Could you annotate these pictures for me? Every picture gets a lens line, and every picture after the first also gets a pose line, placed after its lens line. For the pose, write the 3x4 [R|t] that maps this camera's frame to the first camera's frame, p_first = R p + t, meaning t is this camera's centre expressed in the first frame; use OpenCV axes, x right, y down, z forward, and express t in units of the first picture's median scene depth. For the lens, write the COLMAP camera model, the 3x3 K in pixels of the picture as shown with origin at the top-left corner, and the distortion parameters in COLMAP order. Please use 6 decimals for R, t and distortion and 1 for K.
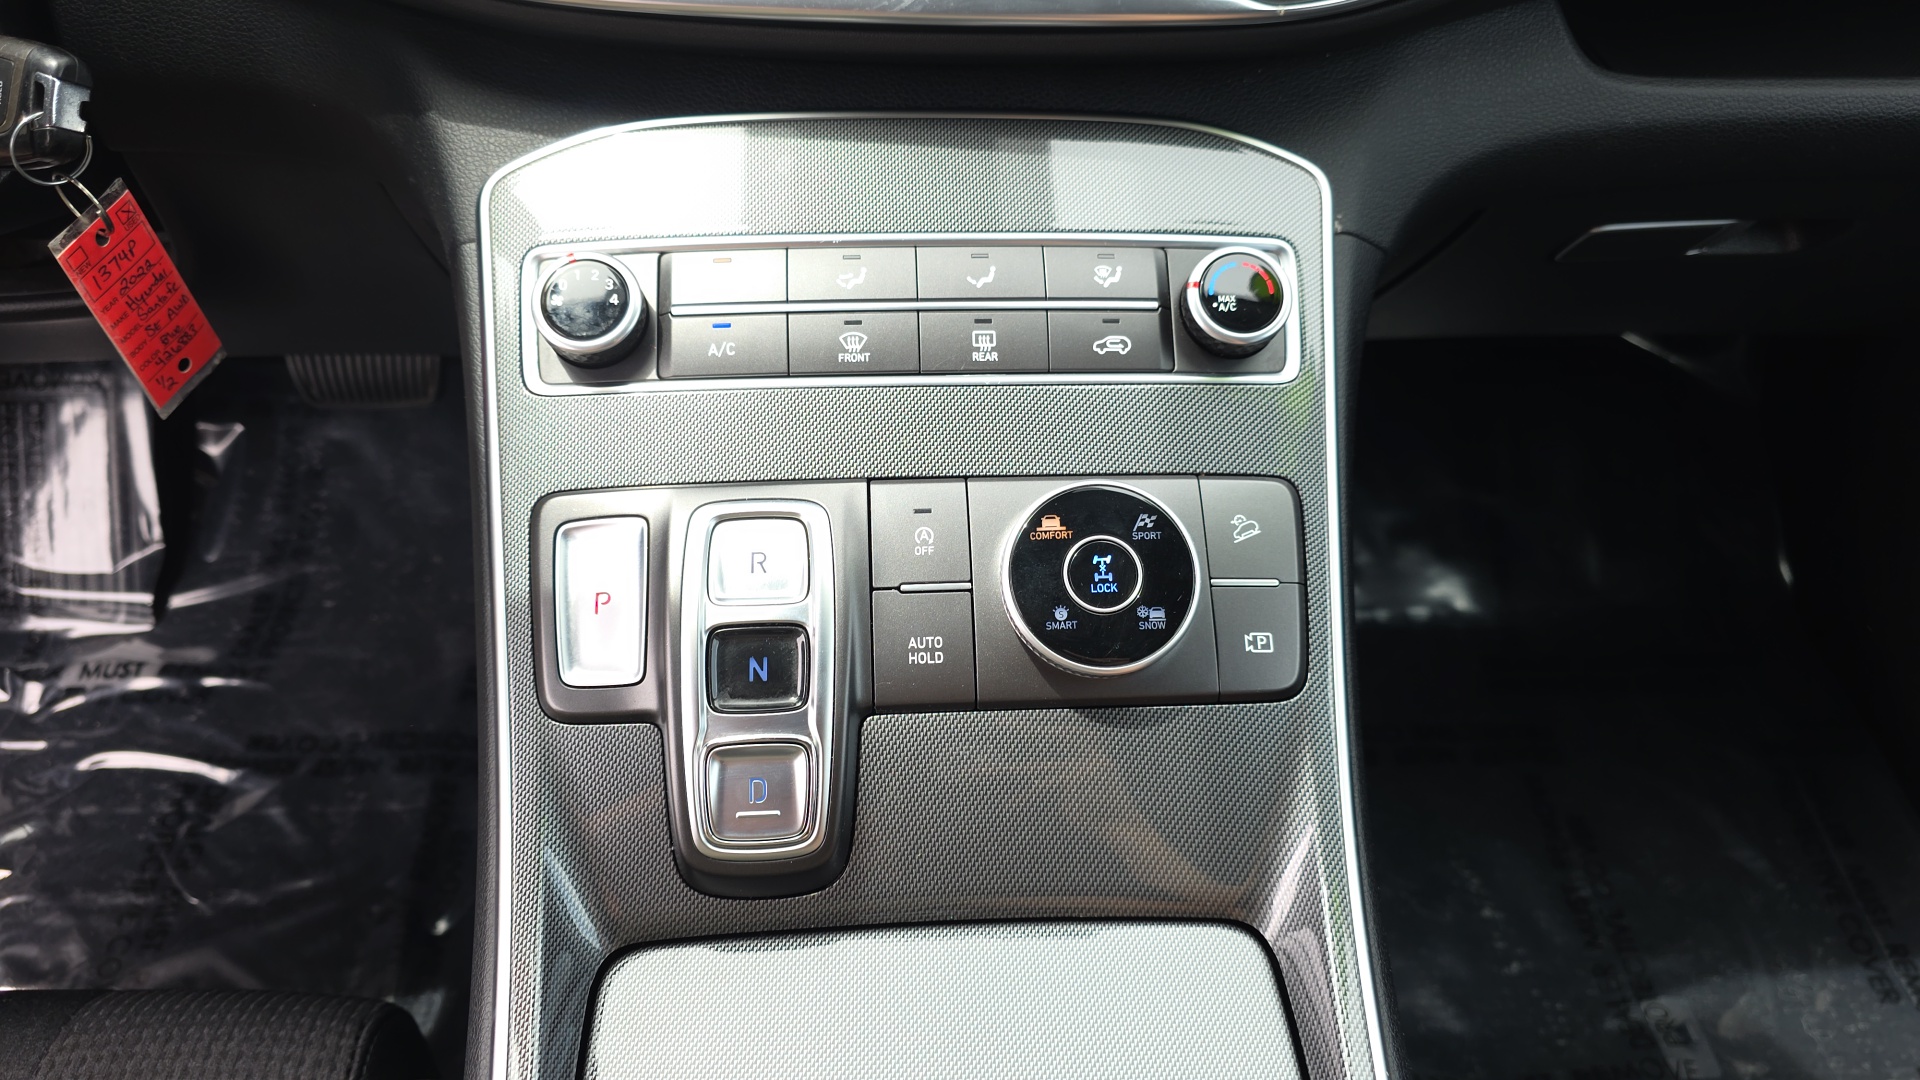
lens RADIAL K [[1308.3, 0, 955.8], [0, 1308.3, 536.4], [0, 0, 1]] dist [0.055099, -0.063377]
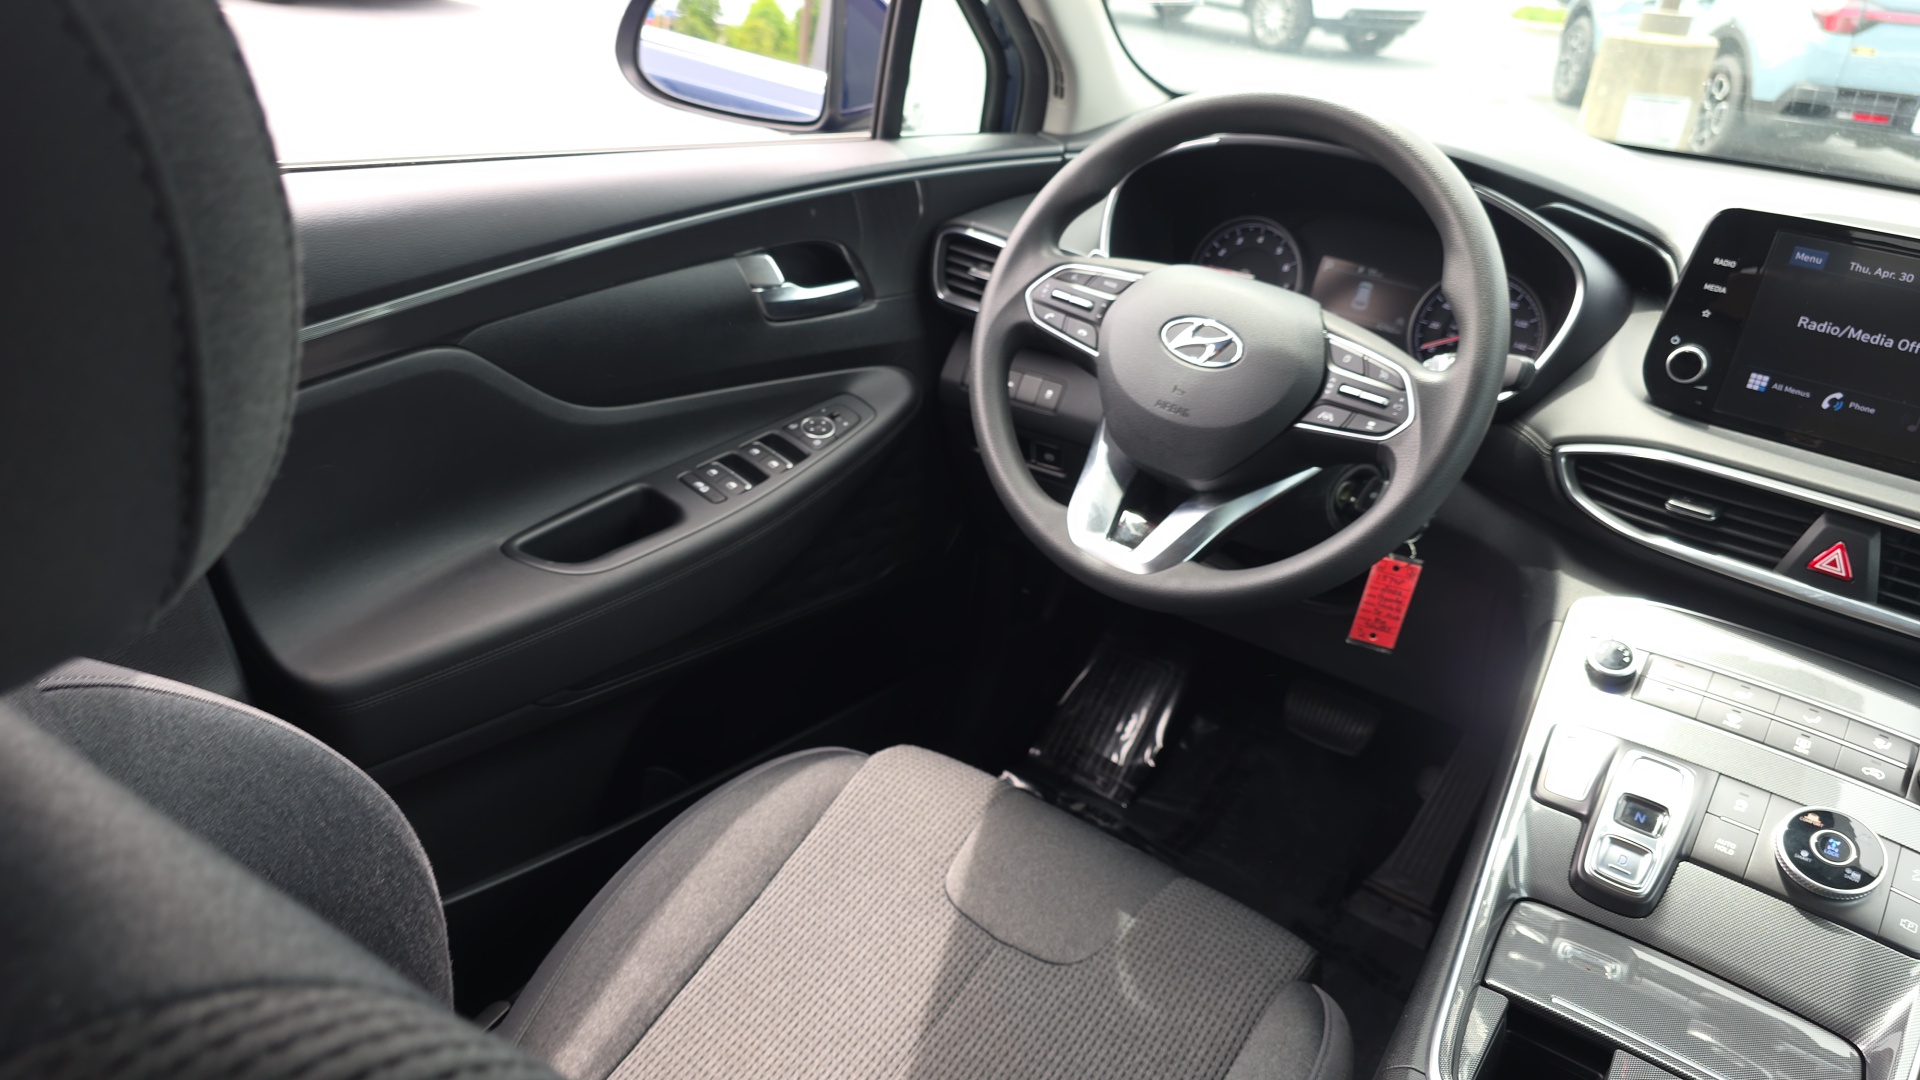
lens RADIAL K [[1308.3, 0, 954.6], [0, 1308.3, 536.4], [0, 0, 1]] dist [0.055099, -0.063377]
pose [[0.780135, 0.315207, -0.540402, 0.003403], [-0.514120, 0.815199, -0.266703, 0.839217], [0.356469, 0.485896, 0.798019, -1.320114]]
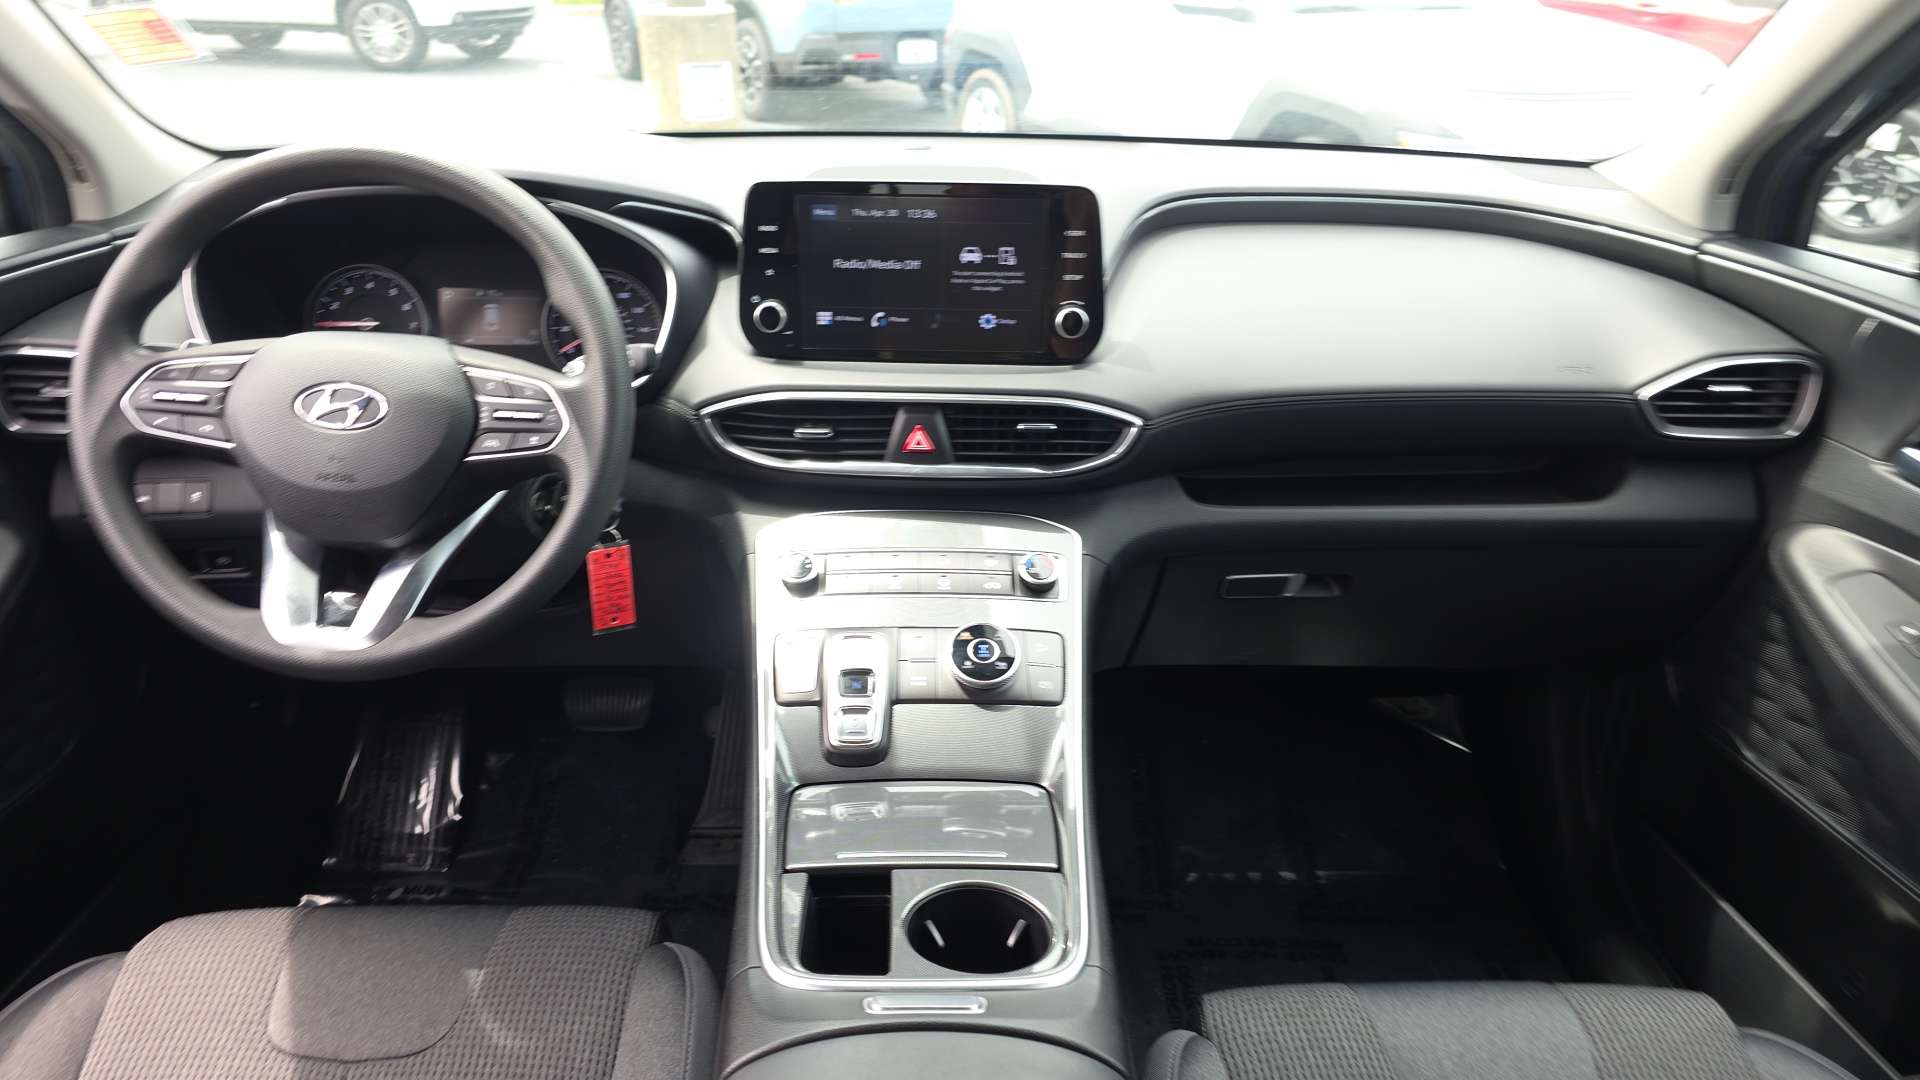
lens RADIAL K [[1308.3, 0, 956.1], [0, 1308.3, 538.4], [0, 0, 1]] dist [0.055099, -0.063377]
pose [[0.999672, -0.000963, -0.025601, 0.115898], [-0.009591, 0.912562, -0.408826, 0.858518], [0.023757, 0.408938, 0.912253, -1.466419]]
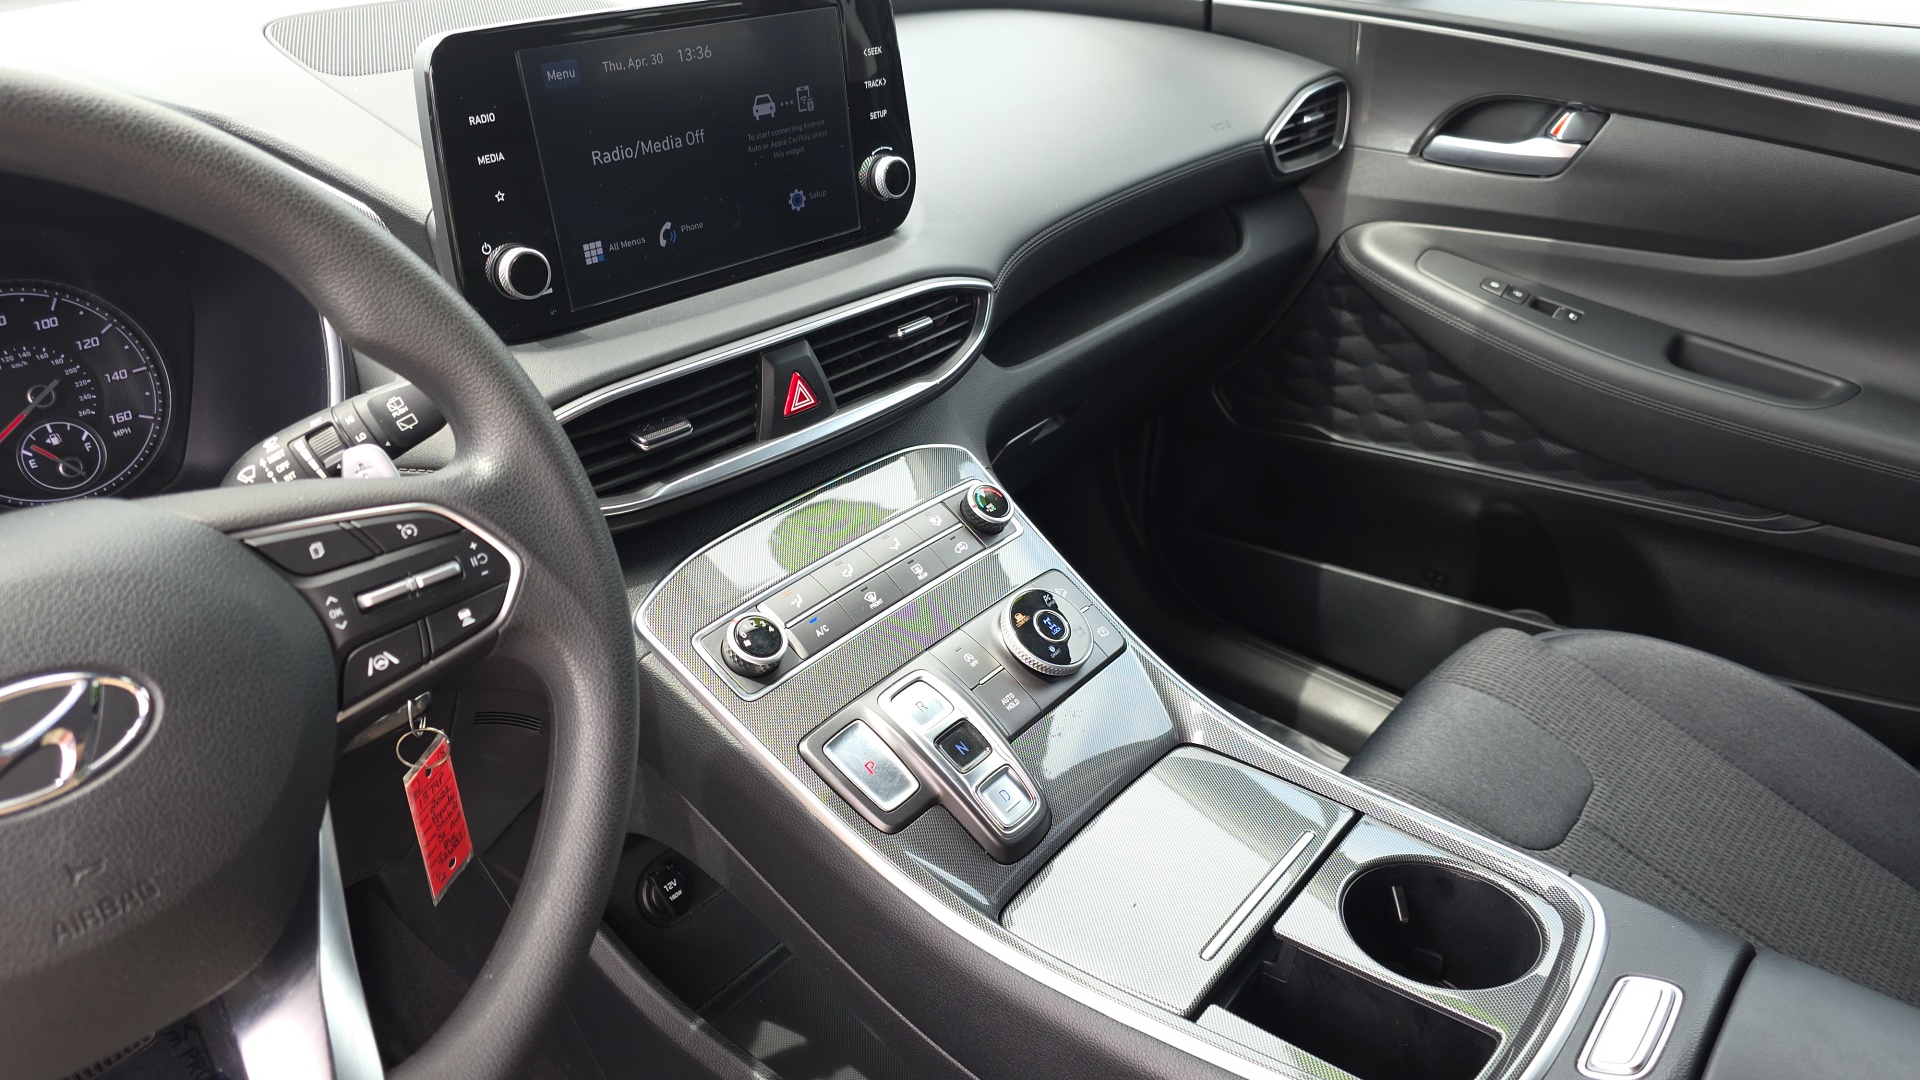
lens RADIAL K [[1308.3, 0, 967.5], [0, 1308.3, 539.3], [0, 0, 1]] dist [0.055099, -0.063377]
pose [[0.669802, -0.385777, 0.634461, -1.128840], [0.554428, 0.828209, -0.081727, 0.010152], [-0.493938, 0.406505, 0.768622, -0.520773]]
